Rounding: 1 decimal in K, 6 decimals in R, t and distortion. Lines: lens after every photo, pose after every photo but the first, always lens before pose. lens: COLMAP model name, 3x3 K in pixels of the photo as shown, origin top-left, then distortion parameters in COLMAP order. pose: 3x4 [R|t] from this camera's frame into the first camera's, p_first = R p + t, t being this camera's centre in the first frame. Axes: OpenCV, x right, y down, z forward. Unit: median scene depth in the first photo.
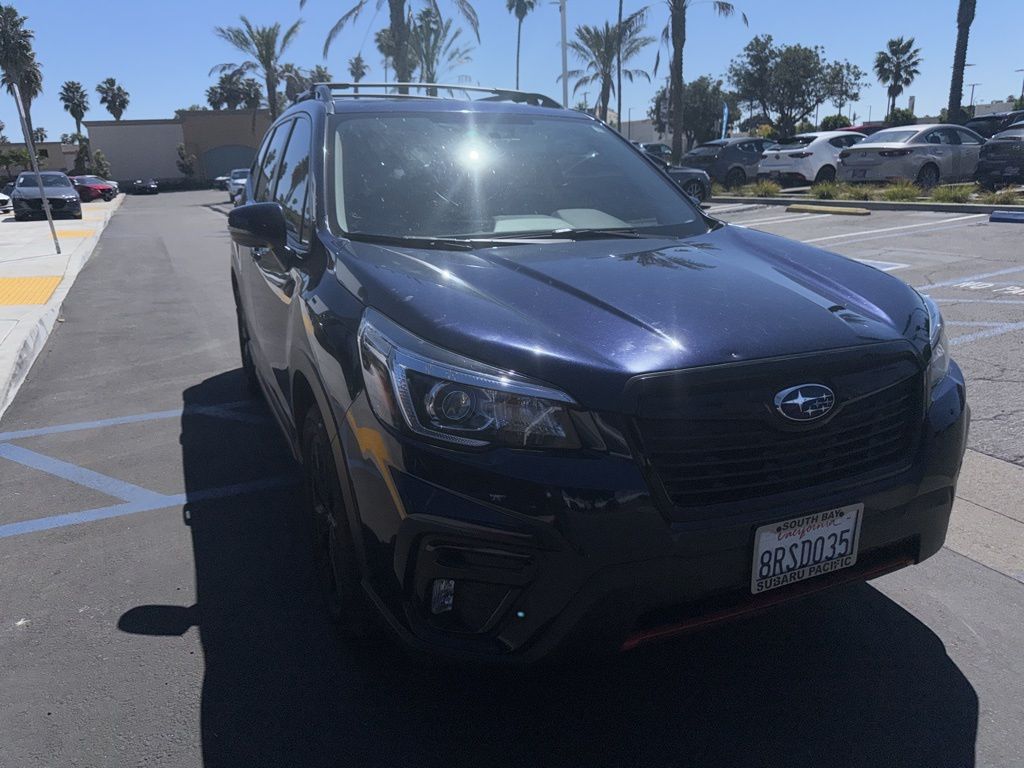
lens RADIAL K [[728.5, 0, 500.2], [0, 728.5, 389.9], [0, 0, 1]] dist [0.012942, -0.016171]
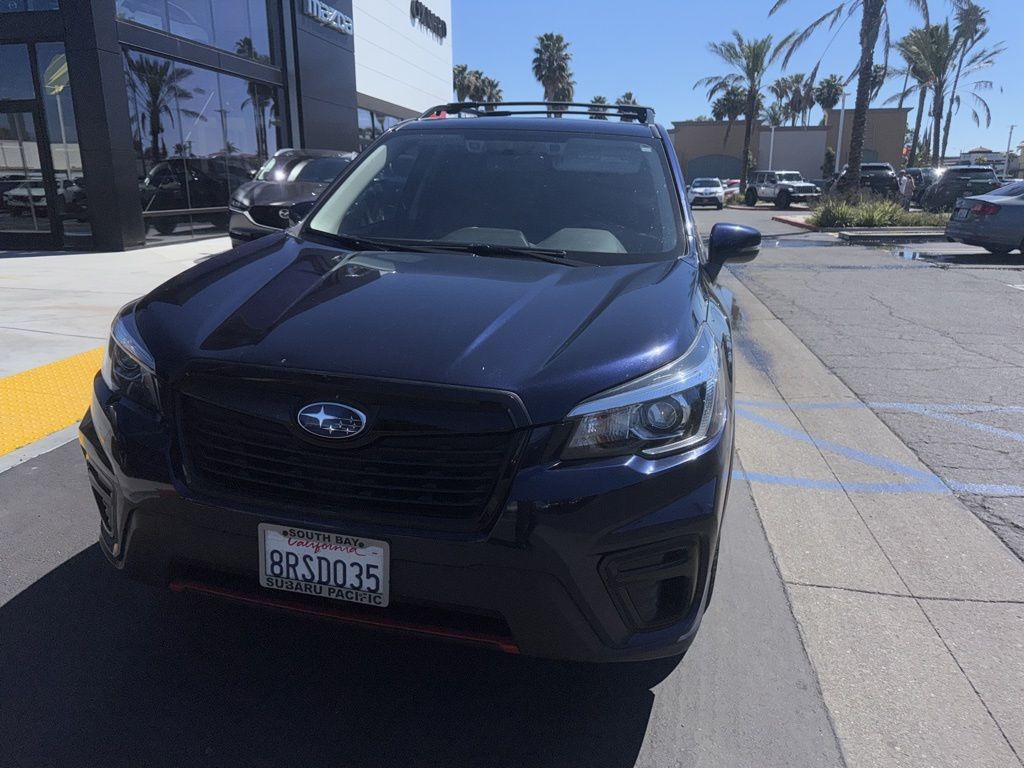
lens RADIAL K [[728.5, 0, 498.4], [0, 728.5, 375.7], [0, 0, 1]] dist [0.012942, -0.016171]
pose [[0.804203, 0.198279, -0.560307, 0.255495], [-0.215042, 0.975915, 0.036704, -0.028738], [0.554089, 0.090972, 0.827471, 0.063685]]
